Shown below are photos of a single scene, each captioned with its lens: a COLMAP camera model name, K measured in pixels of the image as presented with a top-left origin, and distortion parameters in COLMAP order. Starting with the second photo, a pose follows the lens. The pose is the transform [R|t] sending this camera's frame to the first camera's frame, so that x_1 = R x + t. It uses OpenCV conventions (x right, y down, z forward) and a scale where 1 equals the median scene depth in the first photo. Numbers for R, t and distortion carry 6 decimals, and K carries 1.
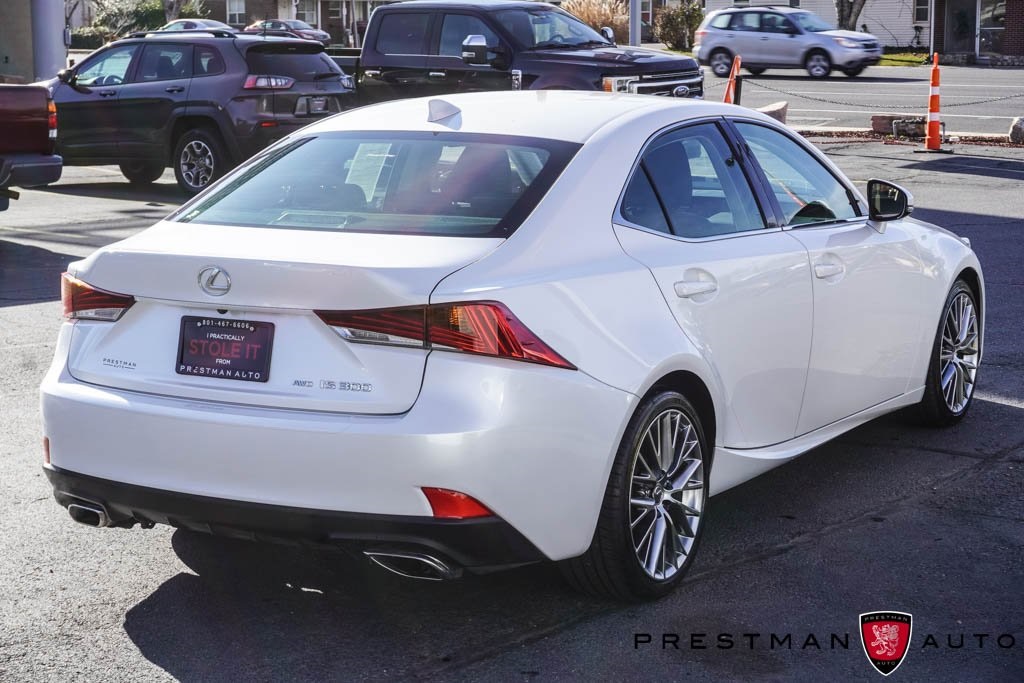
lens RADIAL K [[1971.7, 0, 509.8], [0, 1971.7, 344.2], [0, 0, 1]] dist [0.019866, 0.000000]
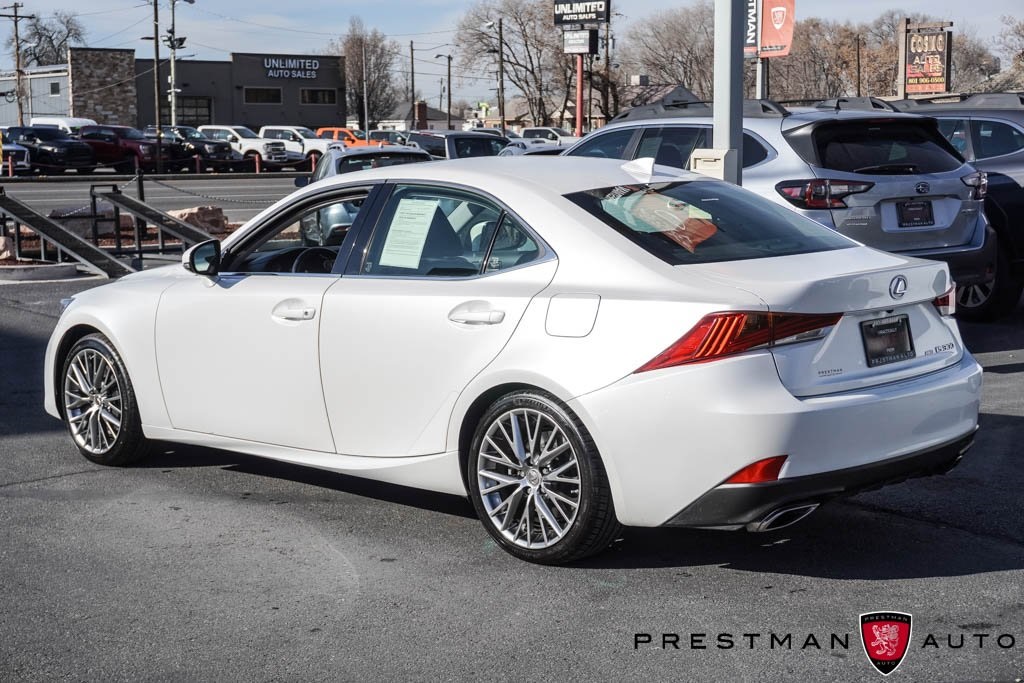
lens RADIAL K [[1667.1, 0, 513.4], [0, 1667.1, 345.3], [0, 0, 1]] dist [0.003022, 0.000000]
pose [[0.219380, -0.125710, 0.967507, -1.268805], [0.164879, 0.982178, 0.090230, -0.135103], [-0.961607, 0.139727, 0.236198, 0.980327]]
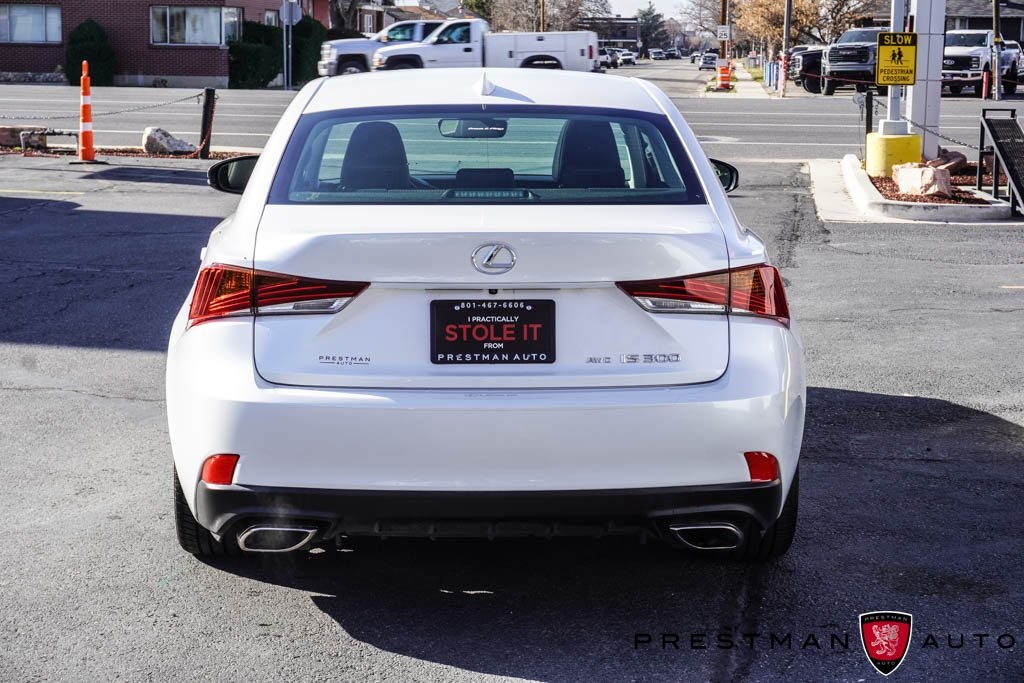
lens RADIAL K [[1977.1, 0, 512.7], [0, 1977.1, 339.1], [0, 0, 1]] dist [0.186936, 0.000000]
pose [[0.849657, -0.068007, 0.522932, -0.626829], [0.075979, 0.997090, 0.006221, 0.000590], [-0.521833, 0.034447, 0.852352, 0.199640]]
